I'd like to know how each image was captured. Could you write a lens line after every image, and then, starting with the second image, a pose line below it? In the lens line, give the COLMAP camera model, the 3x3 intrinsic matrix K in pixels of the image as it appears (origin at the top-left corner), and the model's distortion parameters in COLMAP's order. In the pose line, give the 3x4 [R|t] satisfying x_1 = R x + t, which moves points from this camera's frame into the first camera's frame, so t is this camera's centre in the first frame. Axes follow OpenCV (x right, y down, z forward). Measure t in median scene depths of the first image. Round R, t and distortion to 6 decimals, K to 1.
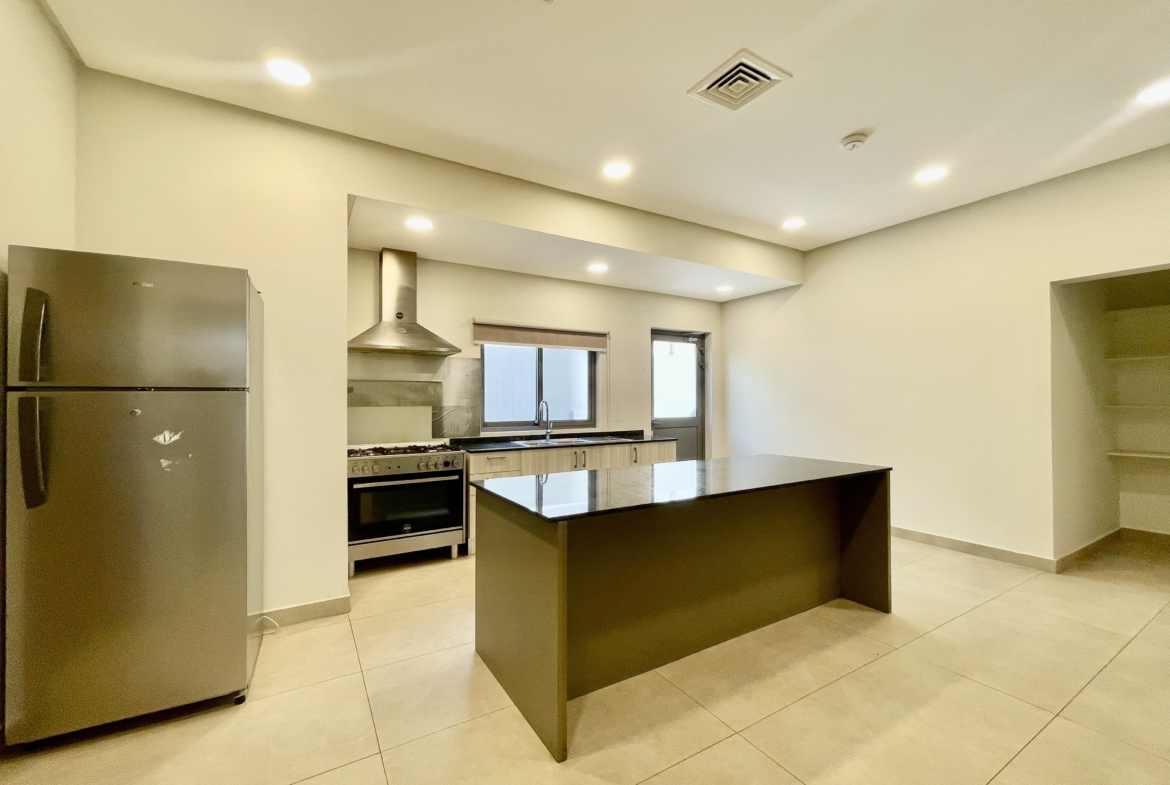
lens RADIAL K [[476.3, 0, 585.0], [0, 476.3, 392.5], [0, 0, 1]] dist [0.001069, -0.000210]
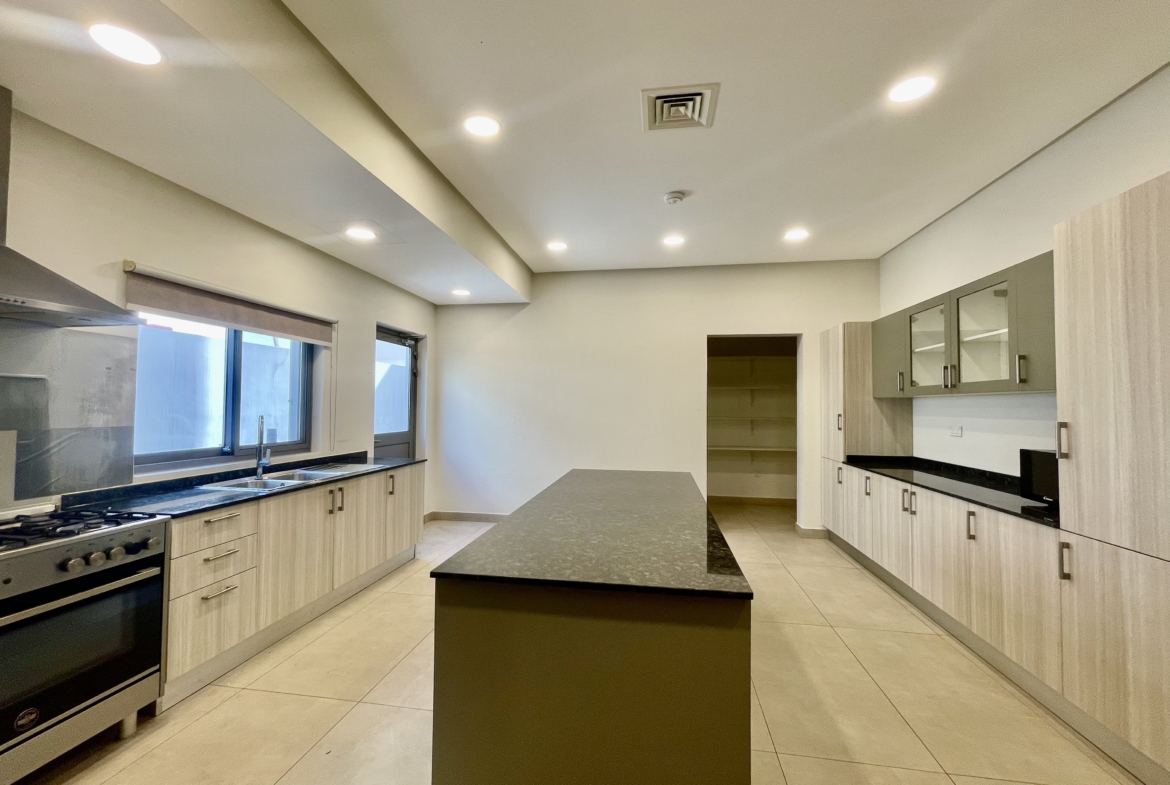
lens RADIAL K [[476.3, 0, 585.0], [0, 476.3, 392.5], [0, 0, 1]] dist [0.001069, -0.000210]
pose [[0.645011, 0.032518, 0.763481, -0.288174], [-0.021925, 0.999470, -0.024046, -0.007445], [-0.763859, -0.001229, 0.645383, 0.253051]]
